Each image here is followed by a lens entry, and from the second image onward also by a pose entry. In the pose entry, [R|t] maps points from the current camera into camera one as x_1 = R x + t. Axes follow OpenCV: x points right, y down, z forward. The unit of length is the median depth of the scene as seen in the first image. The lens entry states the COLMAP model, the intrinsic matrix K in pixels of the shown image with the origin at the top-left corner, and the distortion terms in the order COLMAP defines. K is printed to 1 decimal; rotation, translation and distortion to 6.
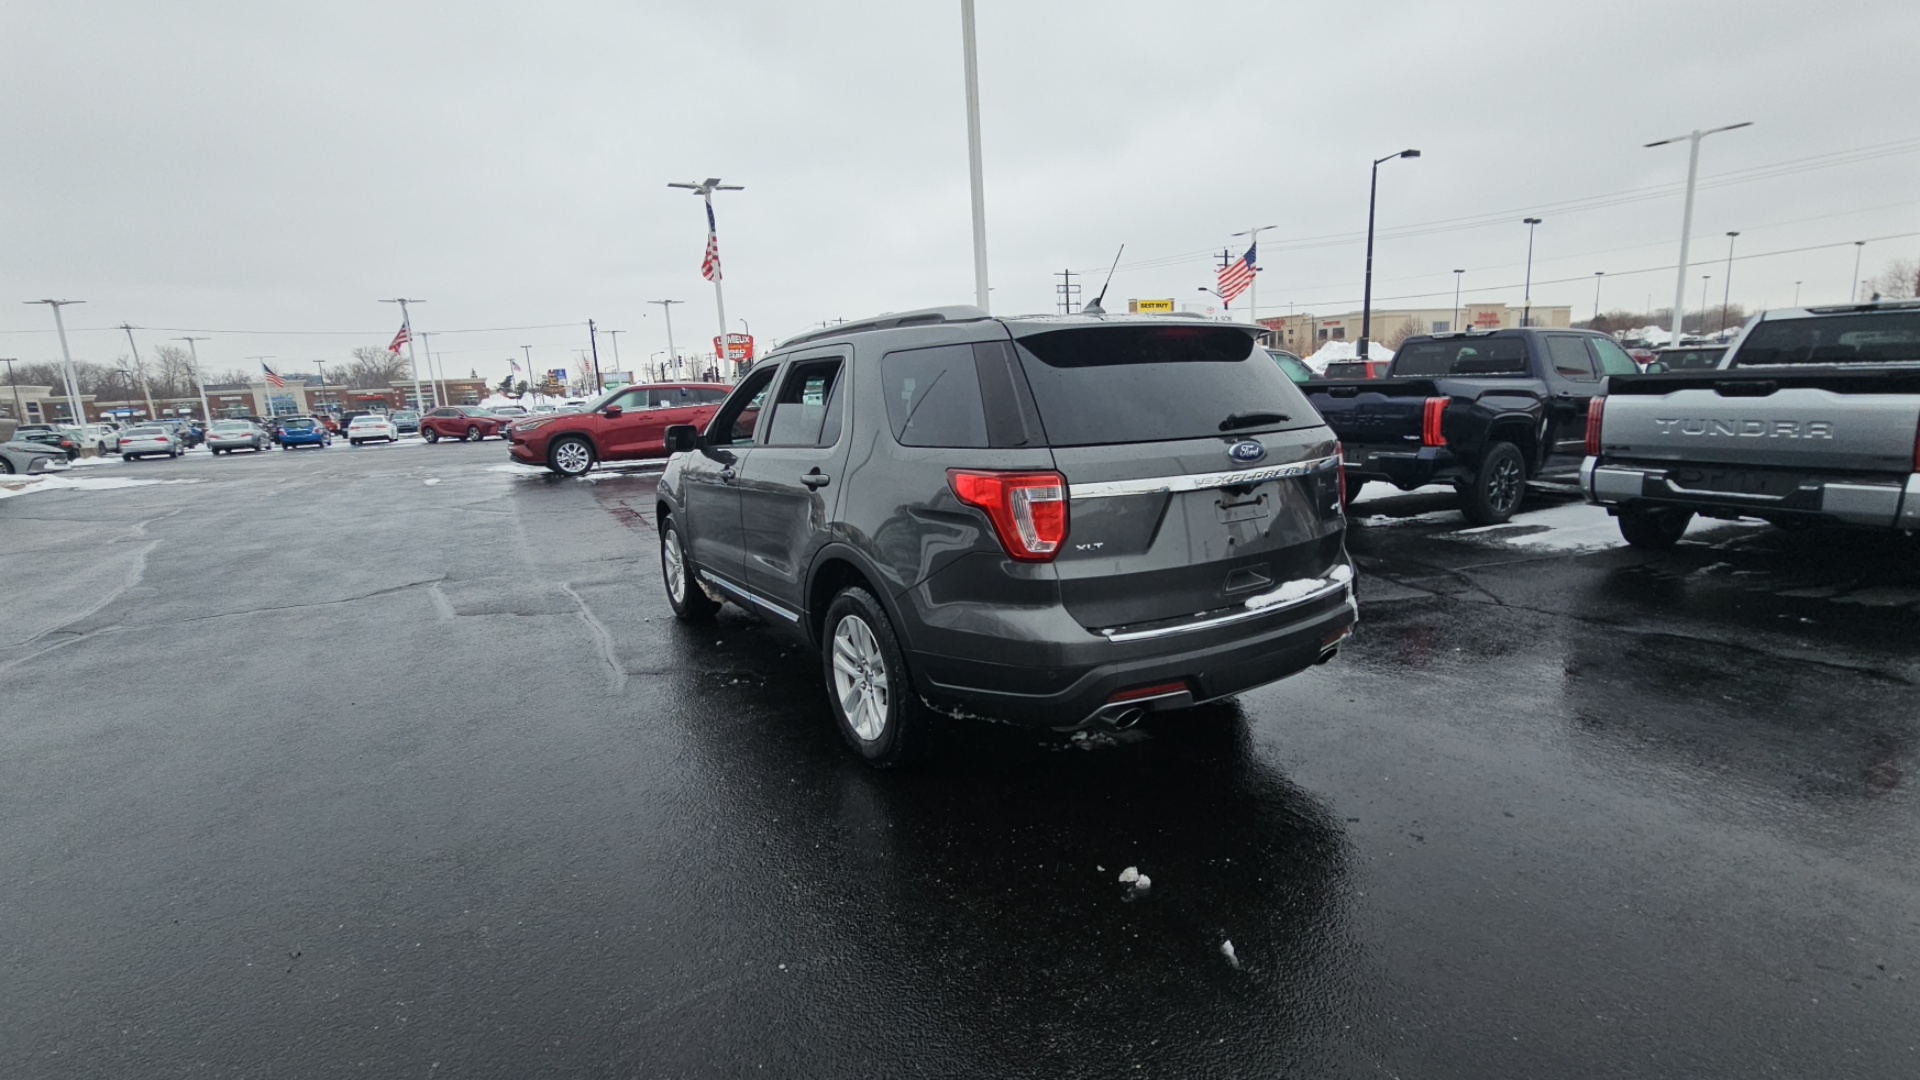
lens RADIAL K [[856.4, 0, 982.1], [0, 856.4, 547.8], [0, 0, 1]] dist [0.010520, -0.007007]
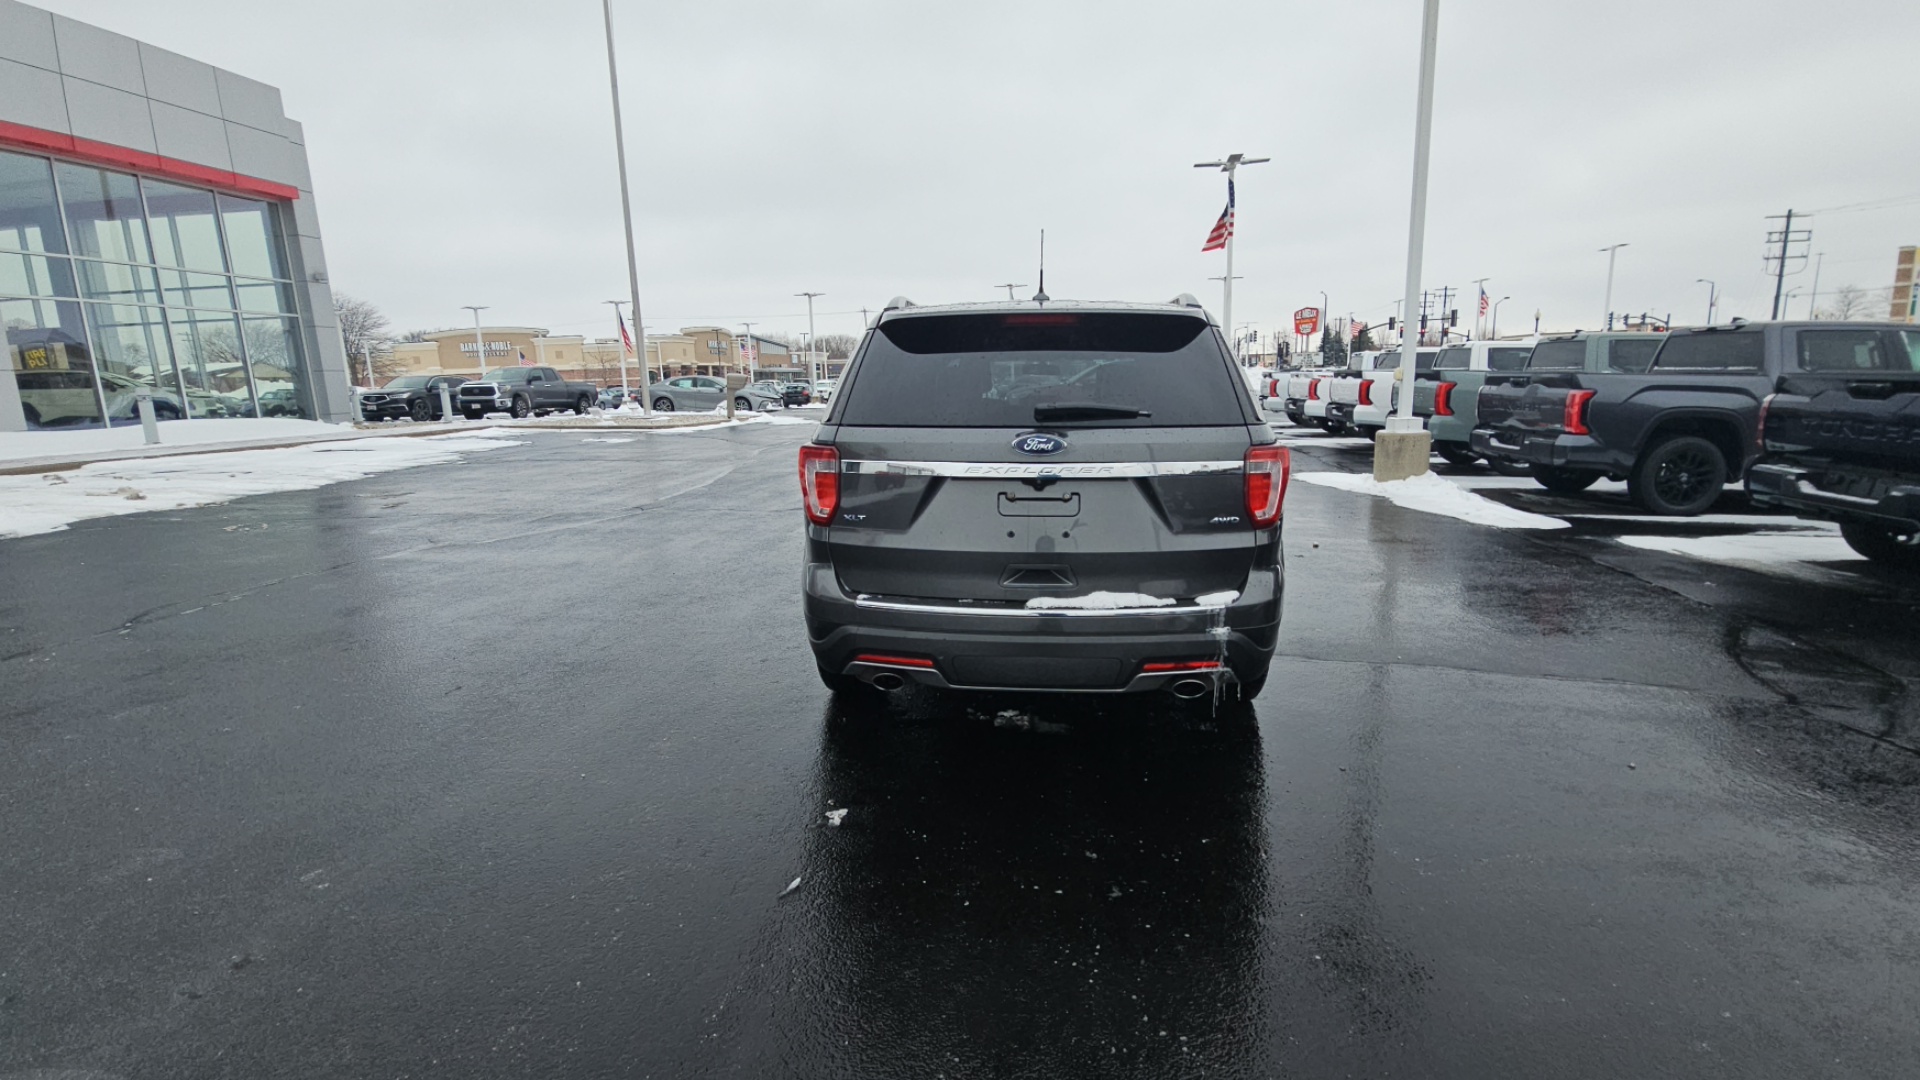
lens RADIAL K [[856.4, 0, 982.1], [0, 856.4, 547.8], [0, 0, 1]] dist [0.010520, -0.007007]
pose [[0.791186, 0.148370, -0.593305, 0.154540], [-0.131211, 0.988716, 0.072280, -0.010814], [0.597334, 0.020661, 0.801726, 0.034782]]
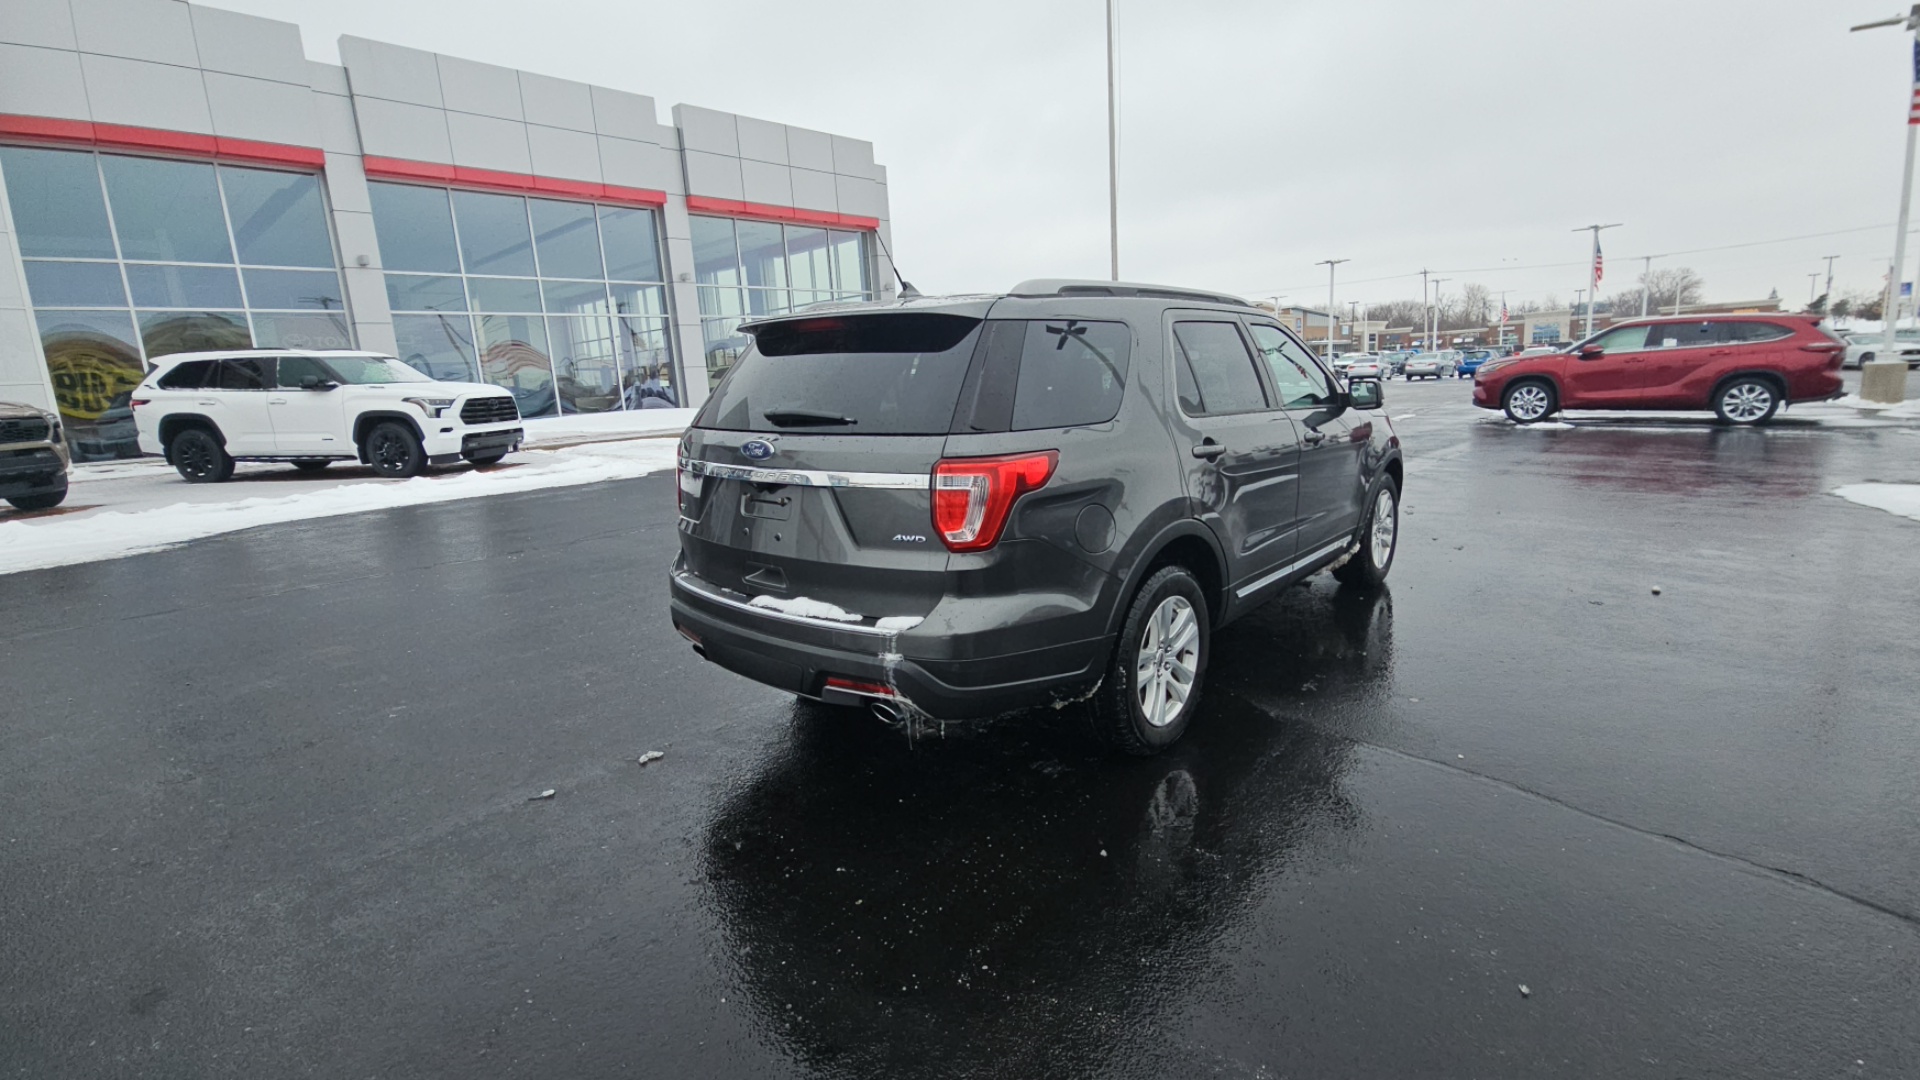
lens RADIAL K [[856.4, 0, 982.1], [0, 856.4, 547.8], [0, 0, 1]] dist [0.010520, -0.007007]
pose [[0.288692, 0.224410, -0.930751, 0.245512], [-0.147525, 0.970959, 0.188347, -0.041844], [0.945988, 0.082935, 0.313414, 0.172015]]
